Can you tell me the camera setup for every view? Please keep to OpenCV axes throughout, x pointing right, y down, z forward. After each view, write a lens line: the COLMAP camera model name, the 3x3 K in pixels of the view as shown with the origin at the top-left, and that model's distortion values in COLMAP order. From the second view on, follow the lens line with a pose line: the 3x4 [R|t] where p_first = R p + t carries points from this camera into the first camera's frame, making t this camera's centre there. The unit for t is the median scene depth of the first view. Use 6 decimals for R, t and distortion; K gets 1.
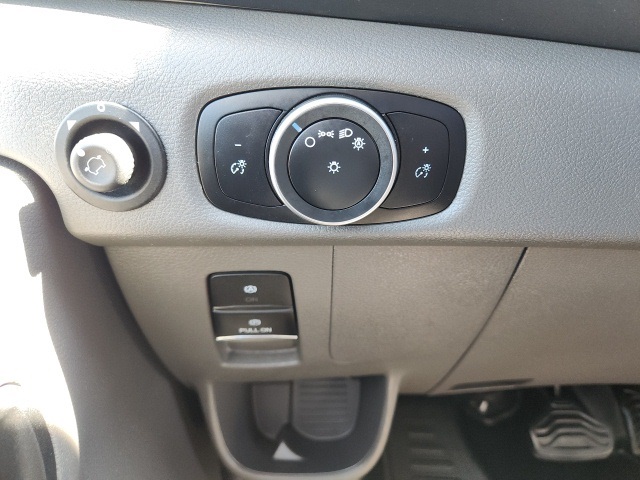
lens RADIAL K [[437.2, 0, 325.5], [0, 437.2, 236.8], [0, 0, 1]] dist [0.093012, -0.084243]
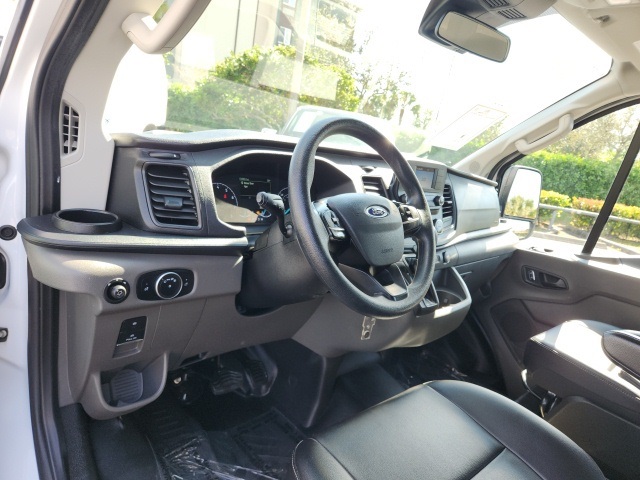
lens RADIAL K [[423.9, 0, 320.0], [0, 423.9, 240.0], [0, 0, 1]] dist [0.082935, -0.076847]
pose [[0.725988, -0.053685, 0.685609, -1.781013], [0.159494, 0.982910, -0.091923, 0.025714], [-0.668957, 0.176085, 0.722143, -3.184097]]
